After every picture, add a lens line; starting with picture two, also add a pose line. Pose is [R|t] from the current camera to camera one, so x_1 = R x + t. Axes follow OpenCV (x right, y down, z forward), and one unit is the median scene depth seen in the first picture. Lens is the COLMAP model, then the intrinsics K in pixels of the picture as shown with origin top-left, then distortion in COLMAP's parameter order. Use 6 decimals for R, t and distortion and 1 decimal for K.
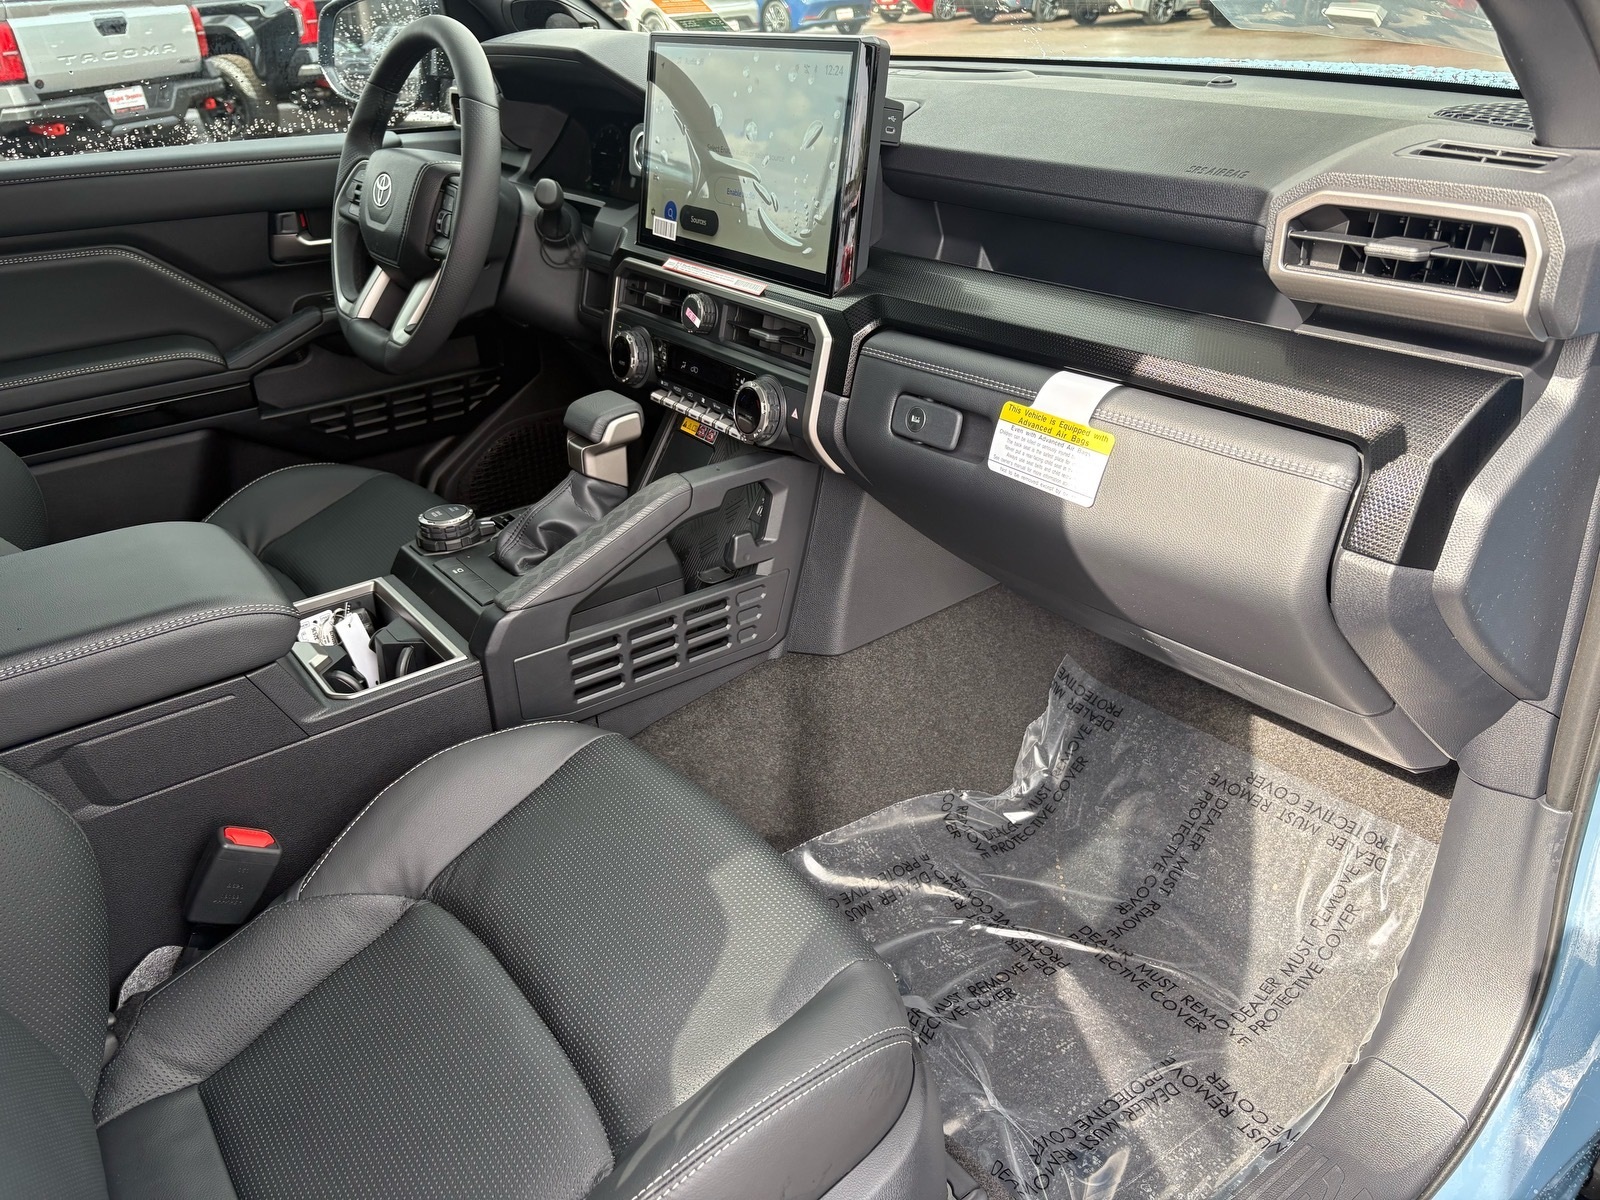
lens RADIAL K [[1233.4, 0, 800.2], [0, 1233.4, 601.7], [0, 0, 1]] dist [0.026958, -0.045428]
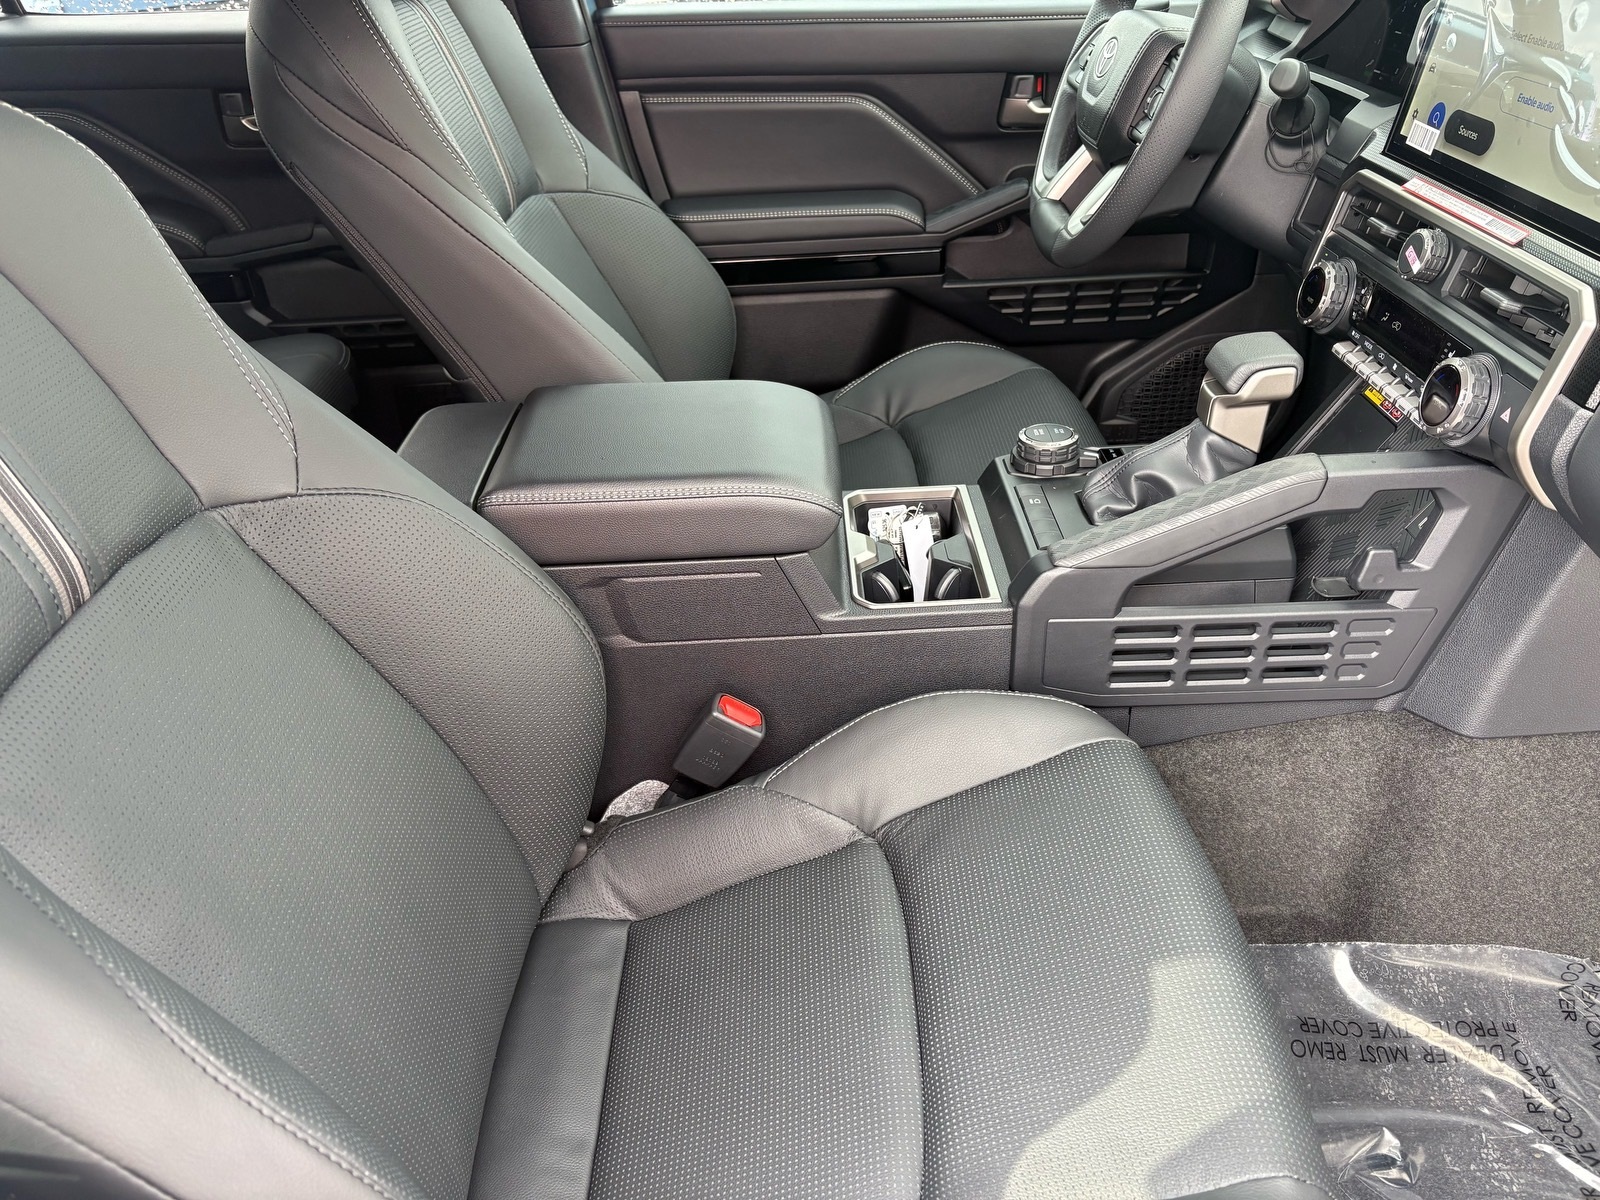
lens RADIAL K [[1233.4, 0, 789.5], [0, 1233.4, 598.8], [0, 0, 1]] dist [0.026958, -0.045428]
pose [[0.808532, 0.299764, -0.506376, 0.052485], [-0.251771, 0.954005, 0.162748, -0.056054], [0.531871, -0.004096, 0.846815, 0.139613]]
